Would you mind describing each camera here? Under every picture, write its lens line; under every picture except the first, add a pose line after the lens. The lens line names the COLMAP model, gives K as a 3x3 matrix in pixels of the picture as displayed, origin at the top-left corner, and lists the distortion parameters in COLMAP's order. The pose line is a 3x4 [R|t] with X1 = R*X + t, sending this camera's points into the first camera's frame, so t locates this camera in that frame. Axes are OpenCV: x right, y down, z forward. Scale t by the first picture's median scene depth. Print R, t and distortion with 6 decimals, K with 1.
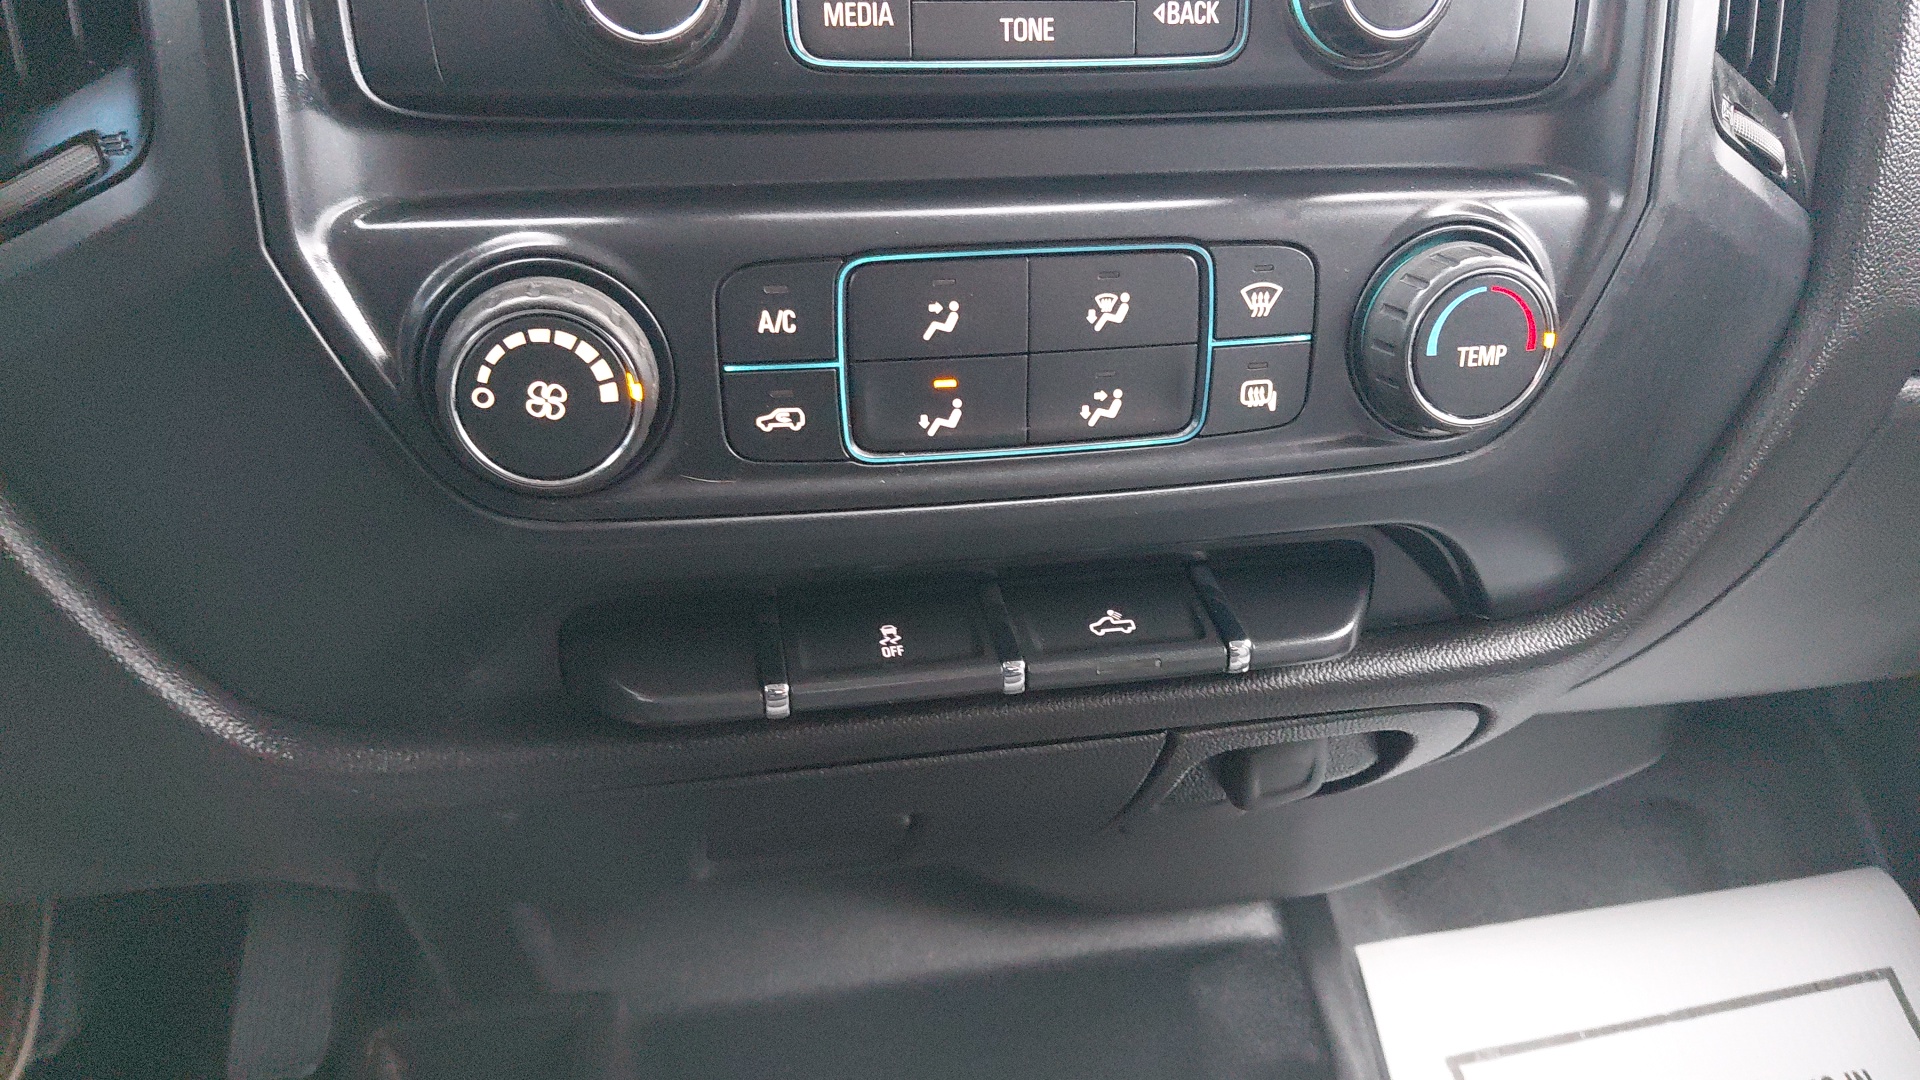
lens RADIAL K [[1421.7, 0, 960.5], [0, 1421.7, 548.5], [0, 0, 1]] dist [0.052382, -0.077404]
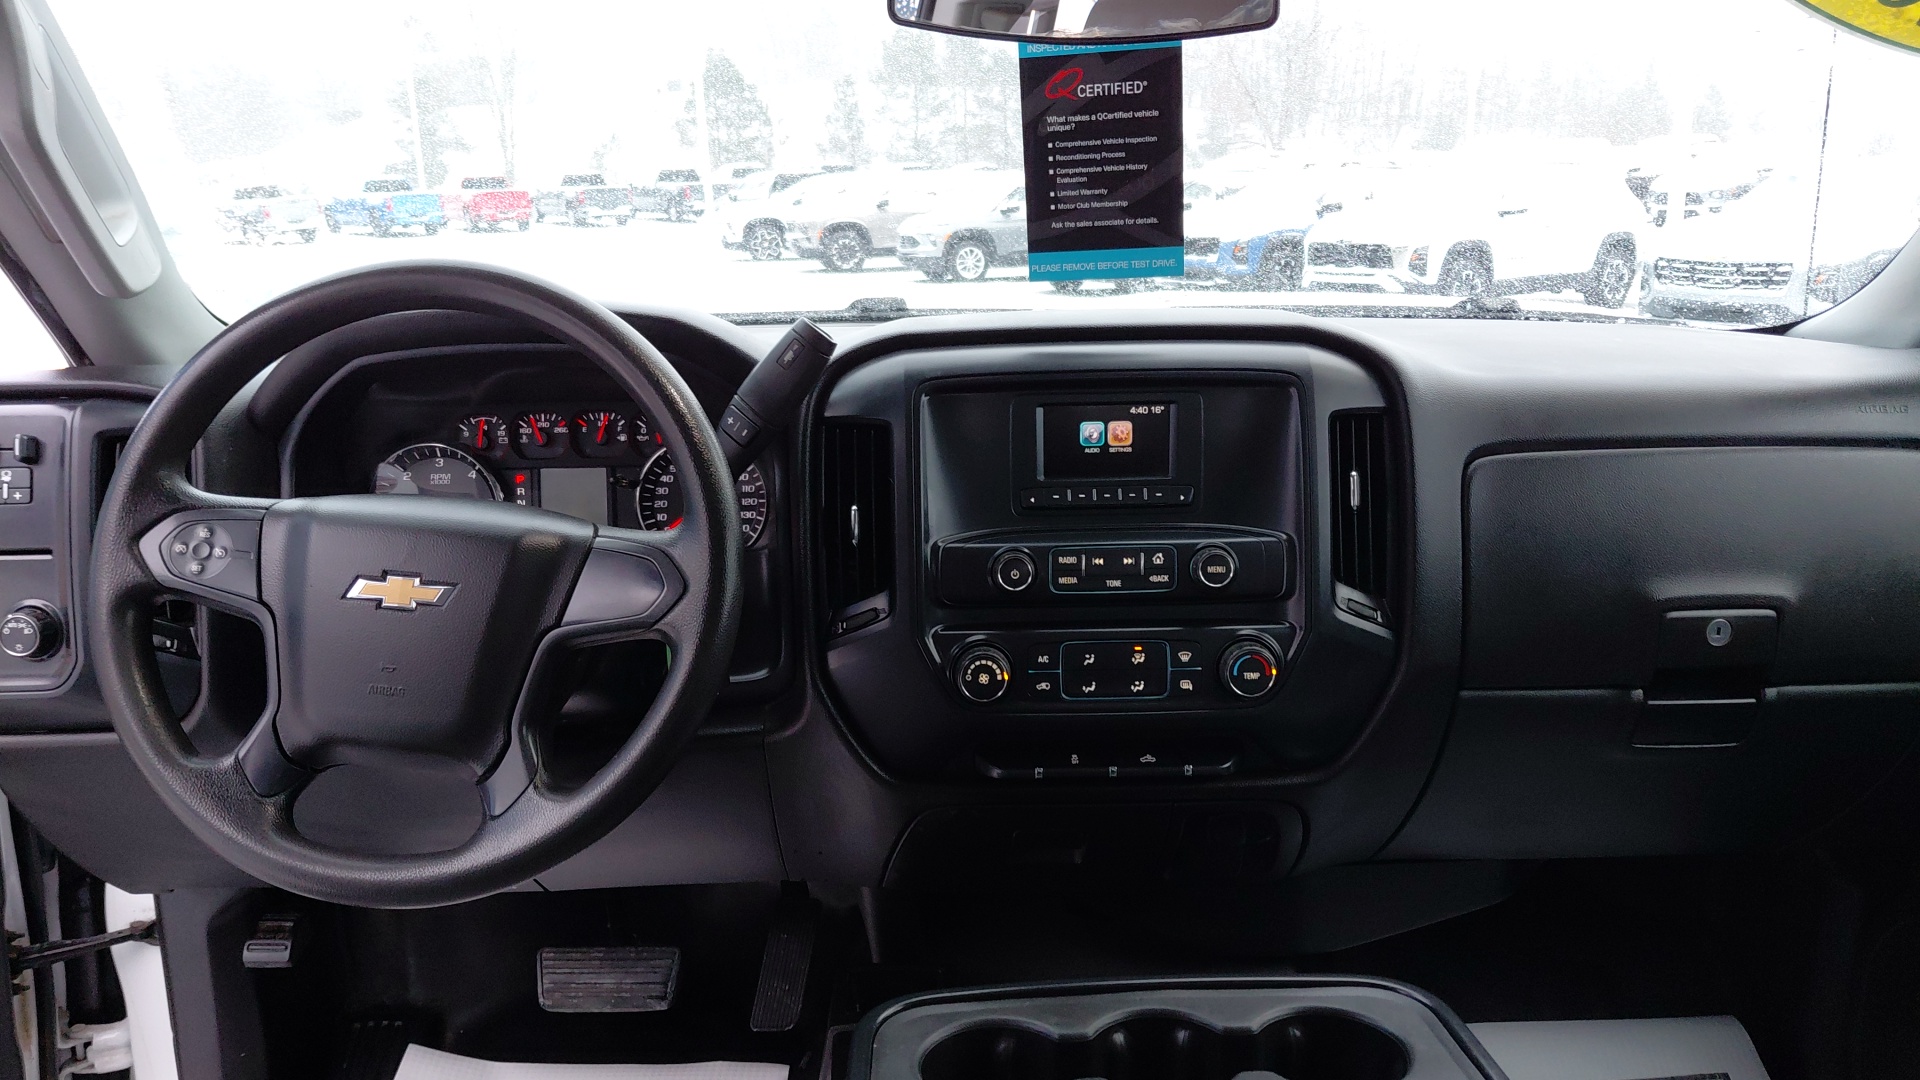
lens RADIAL K [[1421.7, 0, 965.8], [0, 1421.7, 532.6], [0, 0, 1]] dist [0.052382, -0.077404]
pose [[0.985132, 0.013211, -0.171288, 0.295234], [-0.051862, 0.973391, -0.223204, 0.348385], [0.163782, 0.228768, 0.959604, -2.605789]]
